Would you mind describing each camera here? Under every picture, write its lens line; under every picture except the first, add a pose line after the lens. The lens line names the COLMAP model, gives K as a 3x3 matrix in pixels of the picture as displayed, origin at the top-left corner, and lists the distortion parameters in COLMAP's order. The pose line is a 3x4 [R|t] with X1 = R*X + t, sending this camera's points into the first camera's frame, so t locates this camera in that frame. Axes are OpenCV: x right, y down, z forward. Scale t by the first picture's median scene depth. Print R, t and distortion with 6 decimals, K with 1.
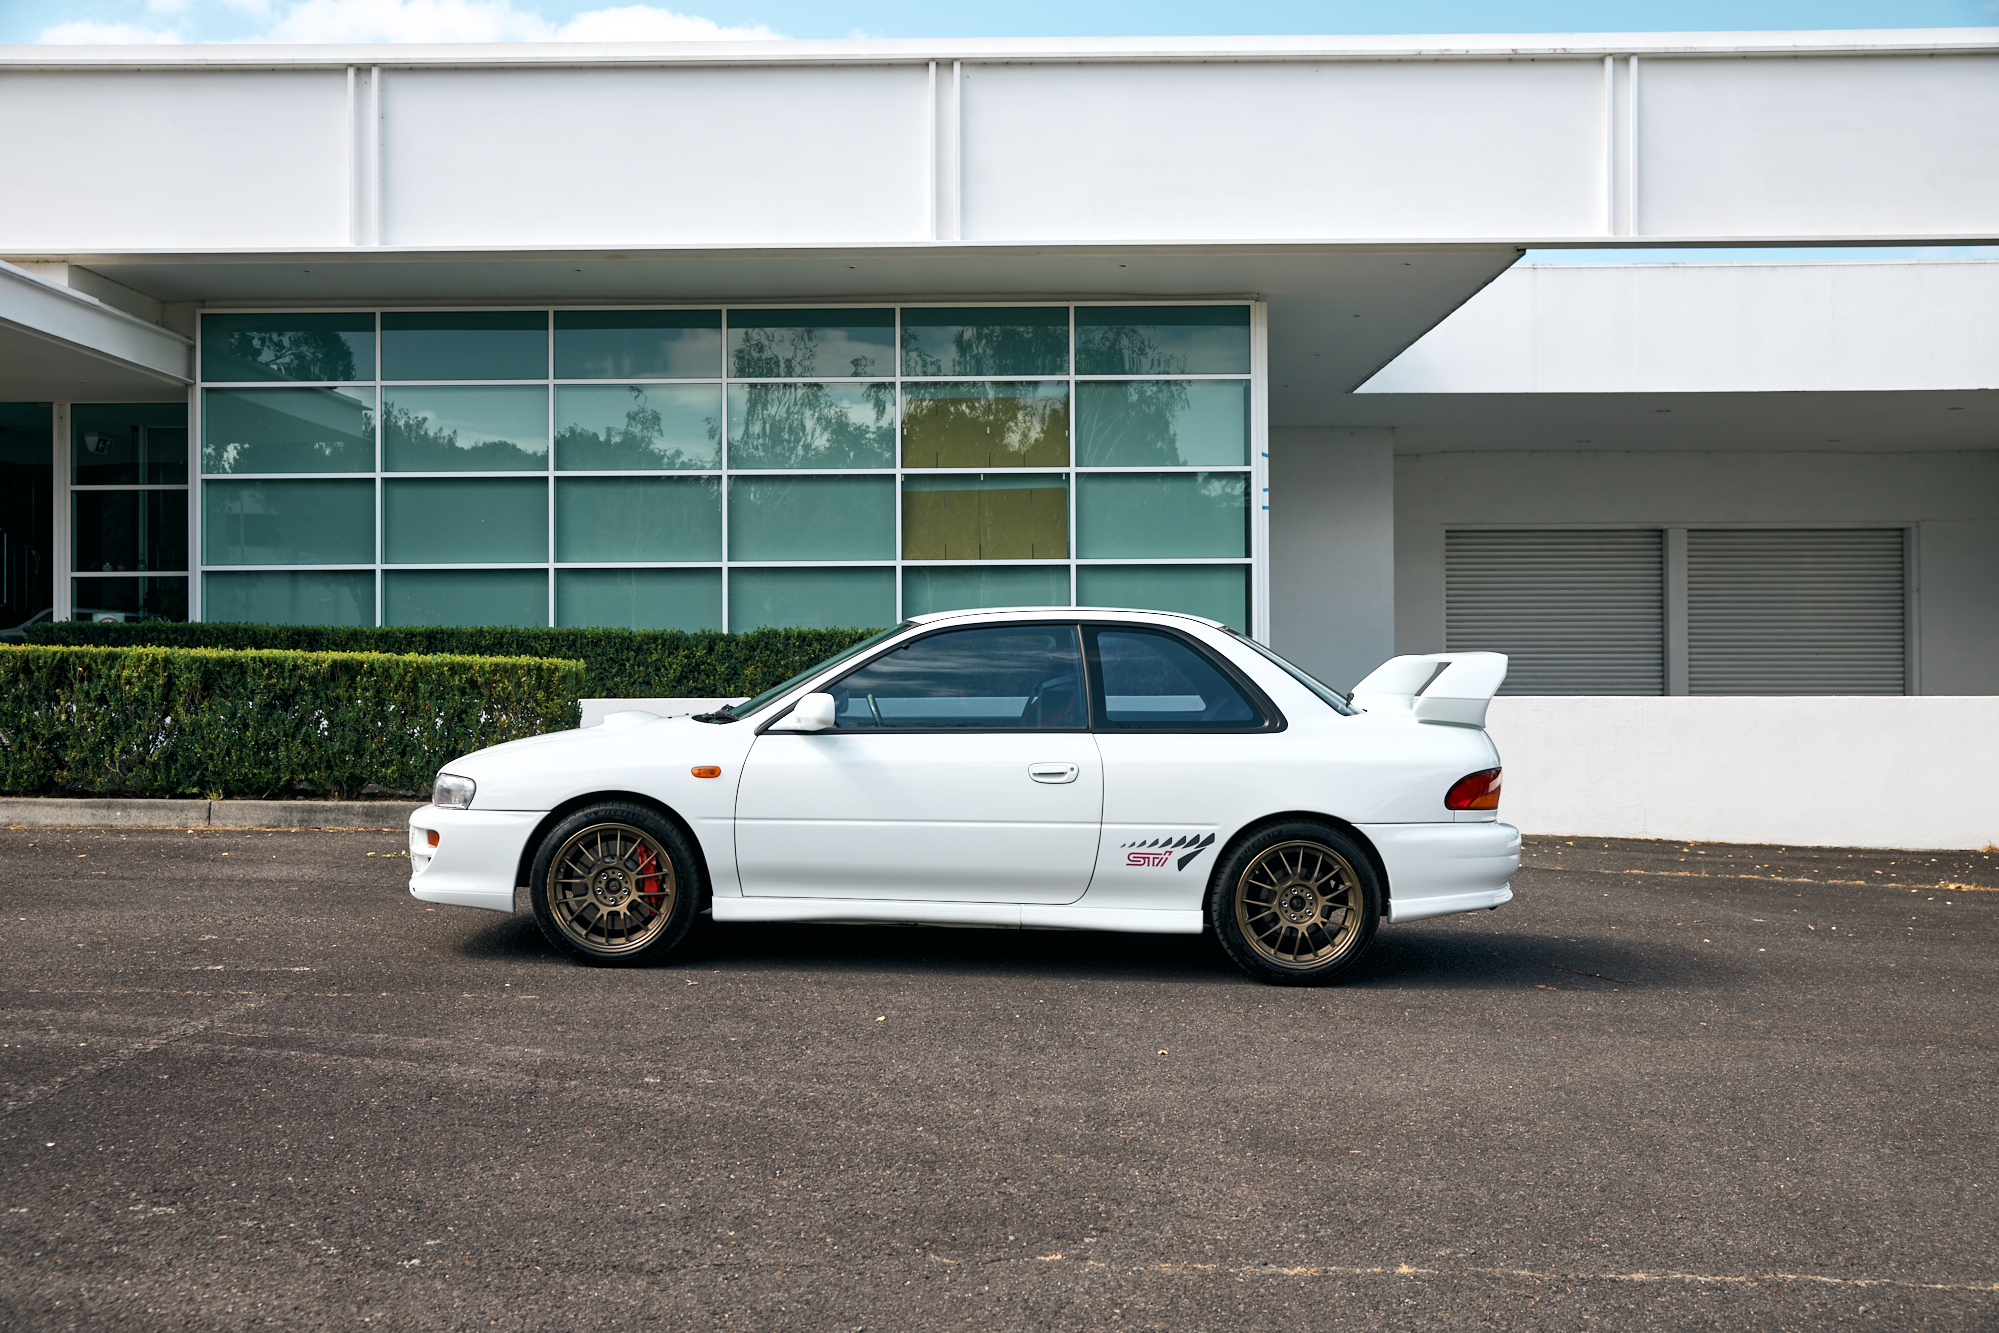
lens RADIAL K [[1979.8, 0, 999.5], [0, 1979.8, 666.5], [0, 0, 1]] dist [-0.008307, 0.017486]
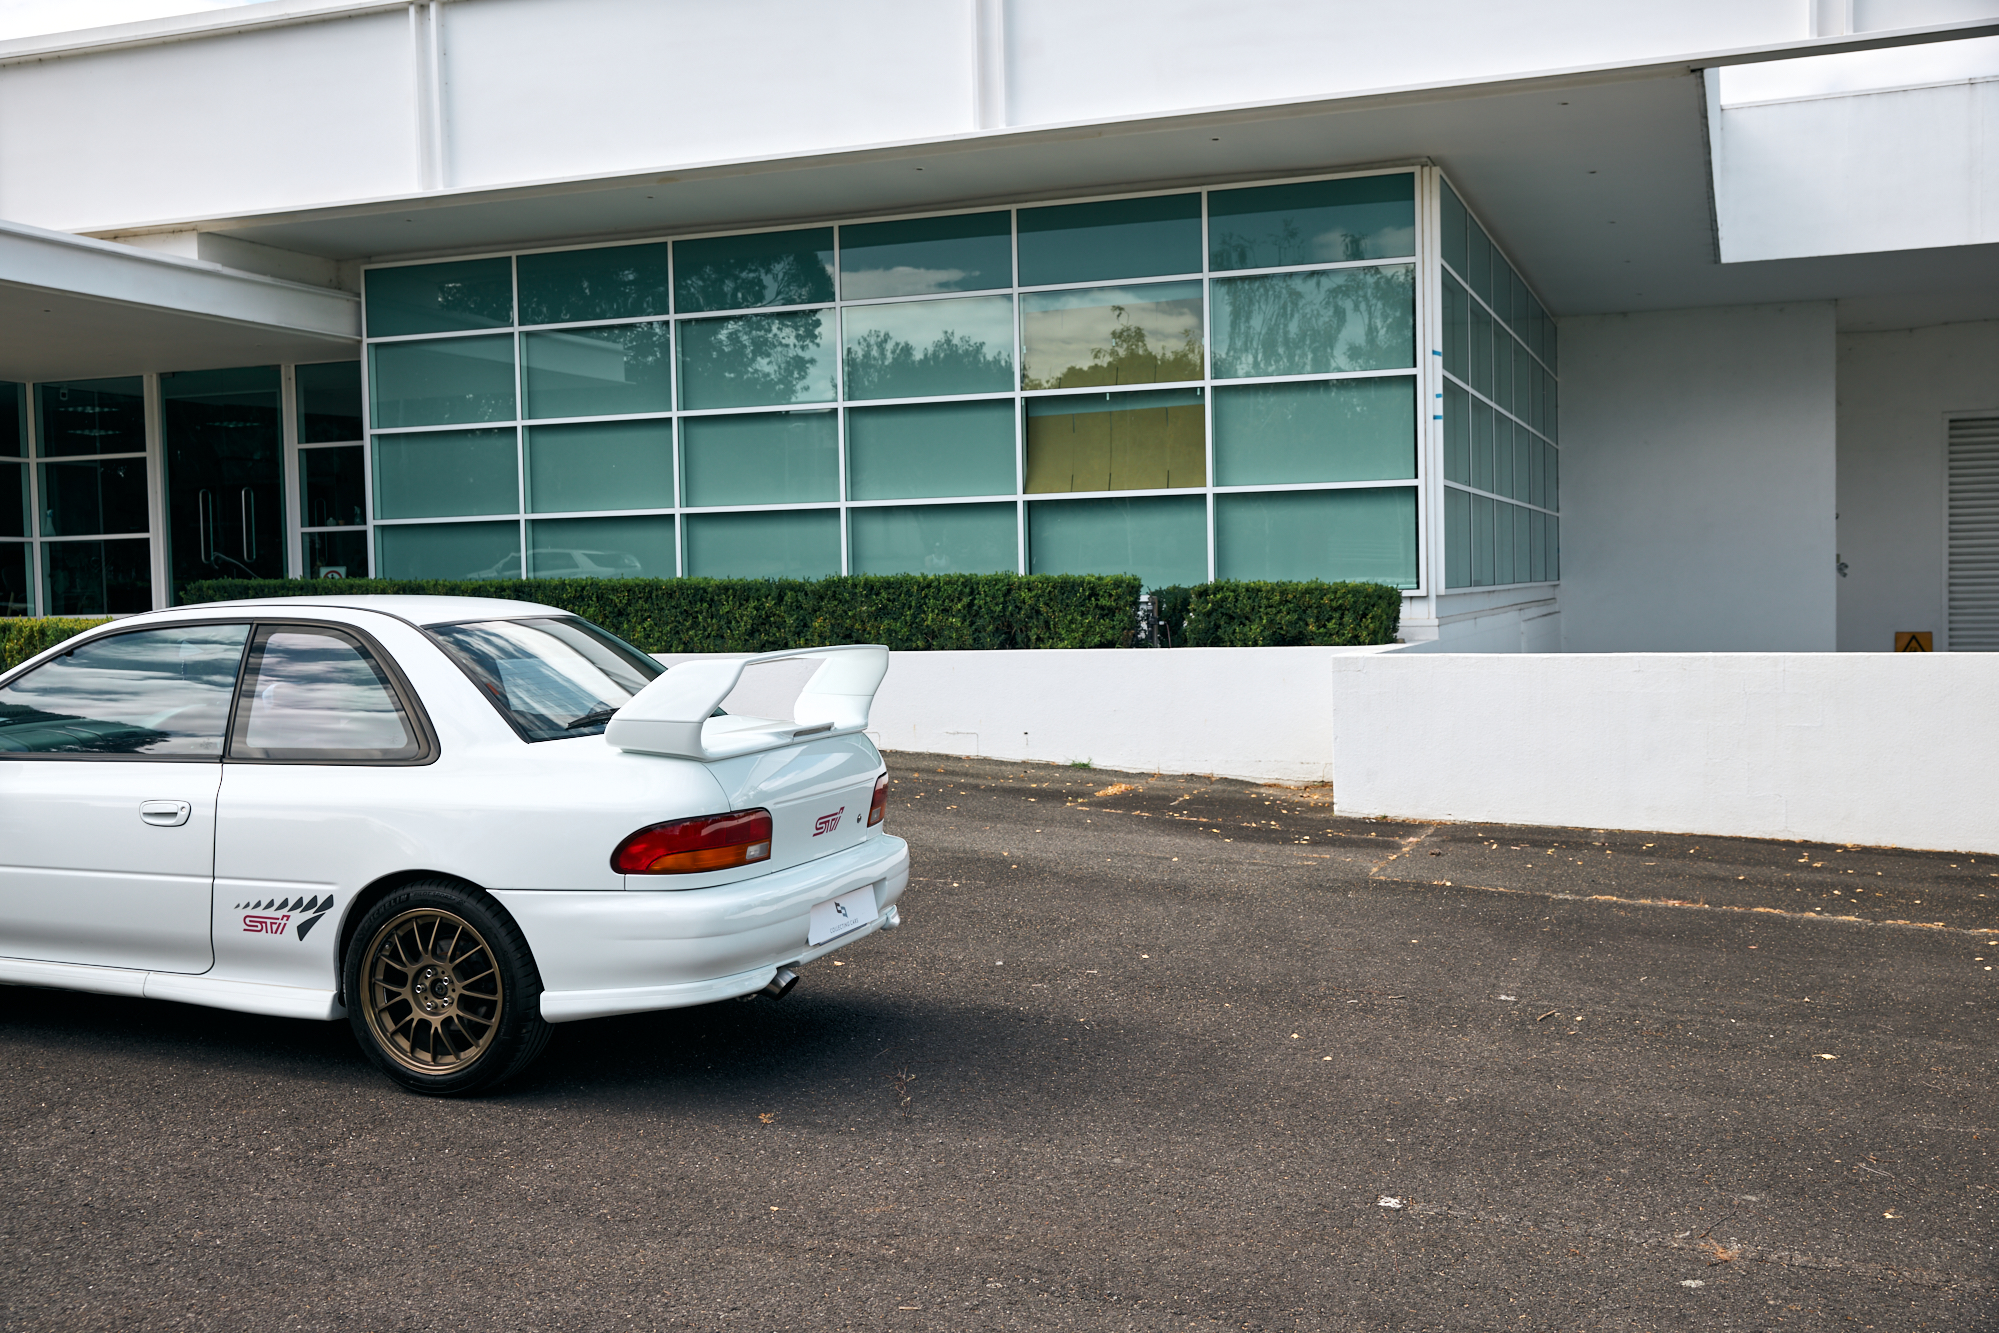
lens RADIAL K [[2010.2, 0, 999.5], [0, 2010.2, 666.5], [0, 0, 1]] dist [-0.001161, 0.002113]
pose [[0.939281, -0.001117, -0.343148, 0.321357], [0.016406, 0.998997, 0.041656, -0.017647], [0.342758, -0.044756, 0.938357, 0.179371]]
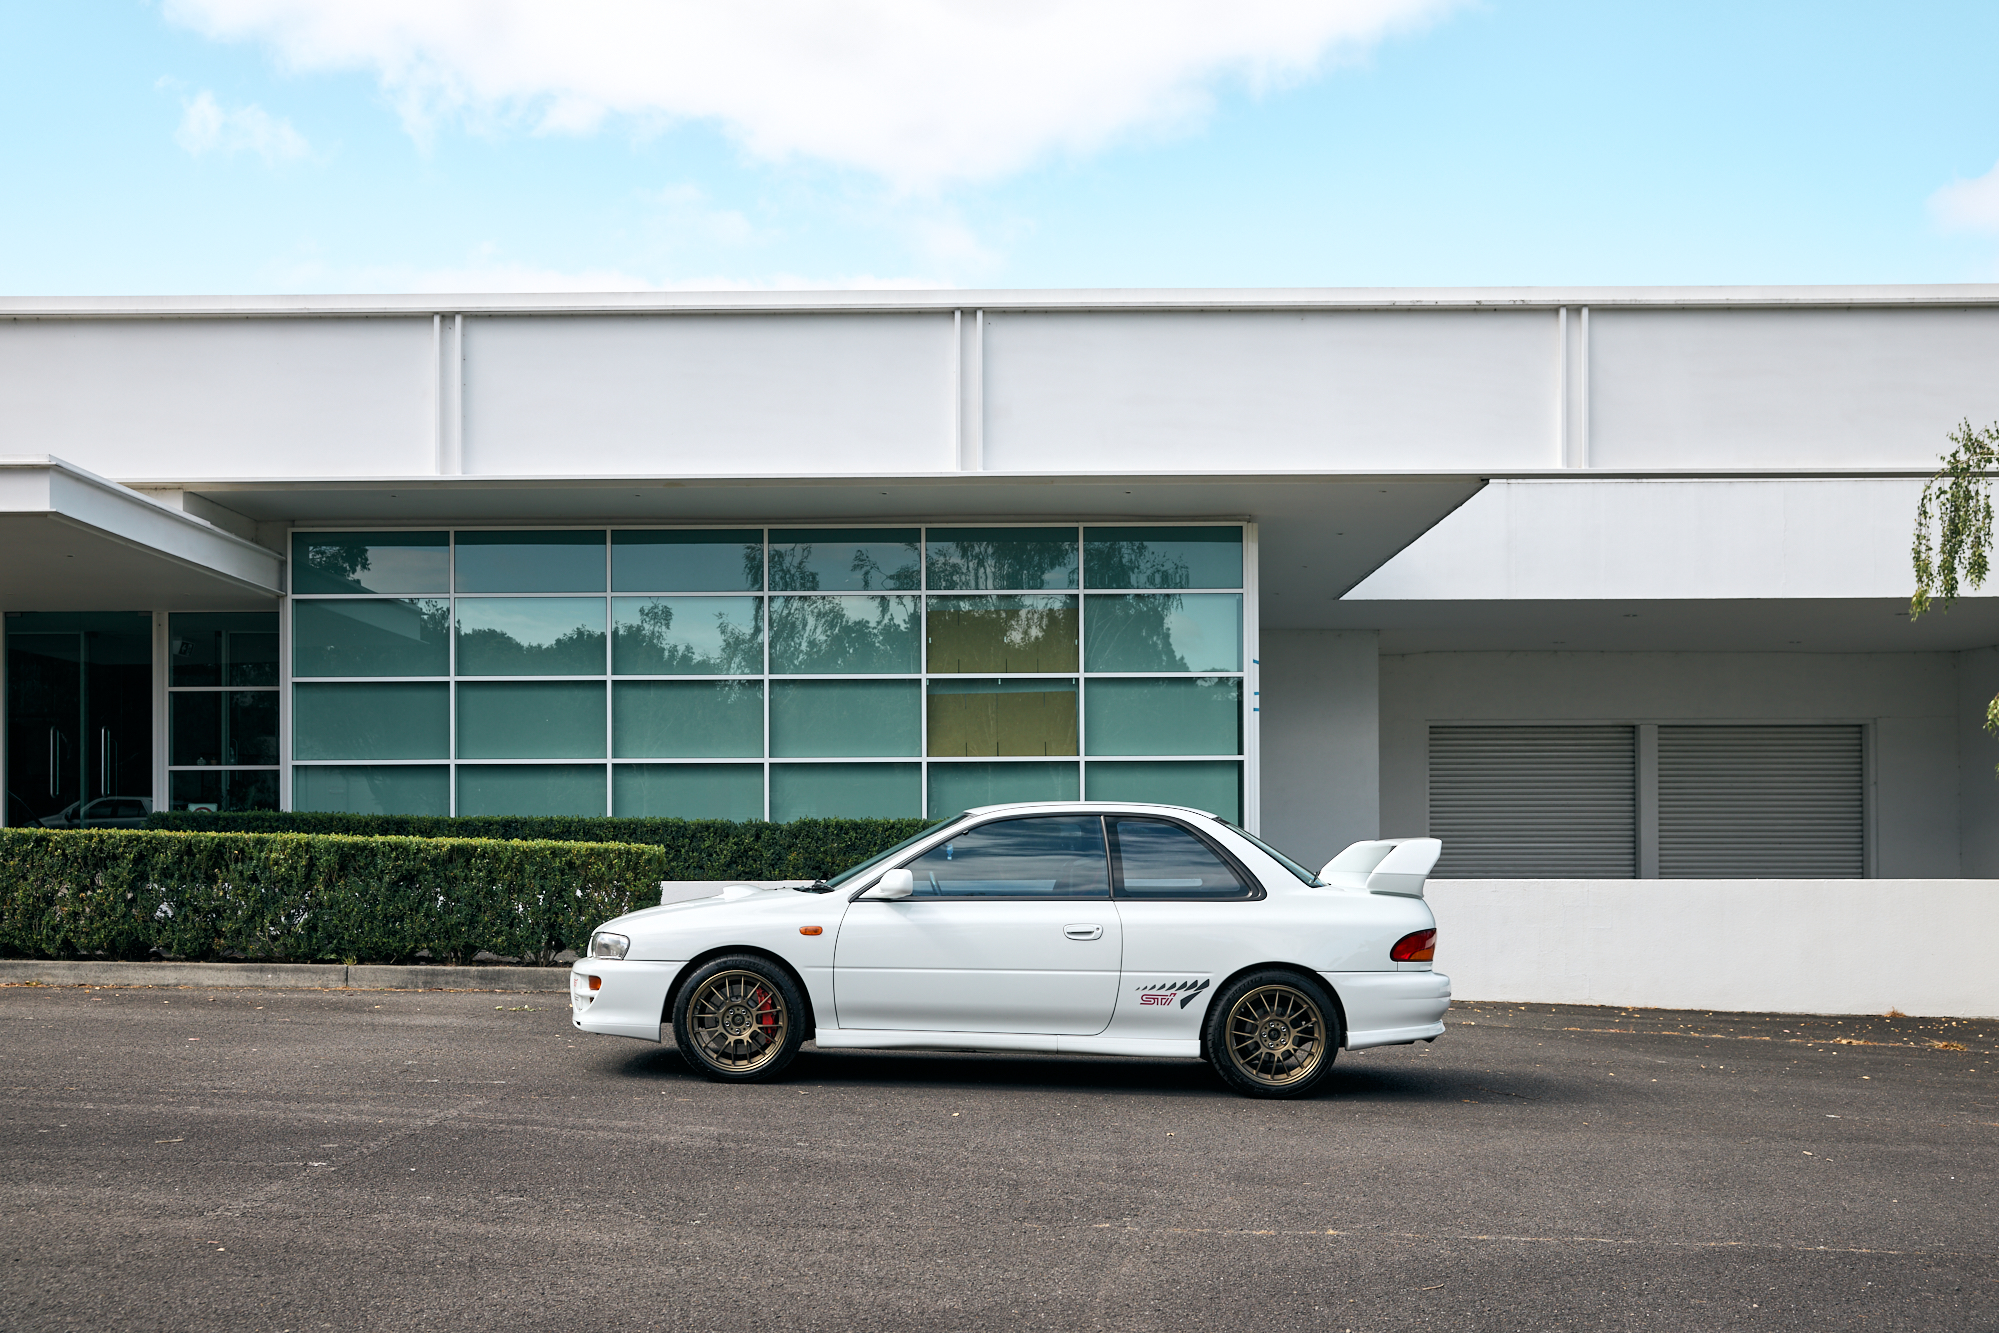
lens RADIAL K [[2000.9, 0, 994.9], [0, 2000.9, 851.1], [0, 0, 1]] dist [-0.002850, 0.000494]
pose [[0.999999, 0.001411, 0.000965, -0.015829], [-0.001408, 0.999995, -0.002957, 0.002898], [-0.000969, 0.002956, 0.999995, -0.148131]]
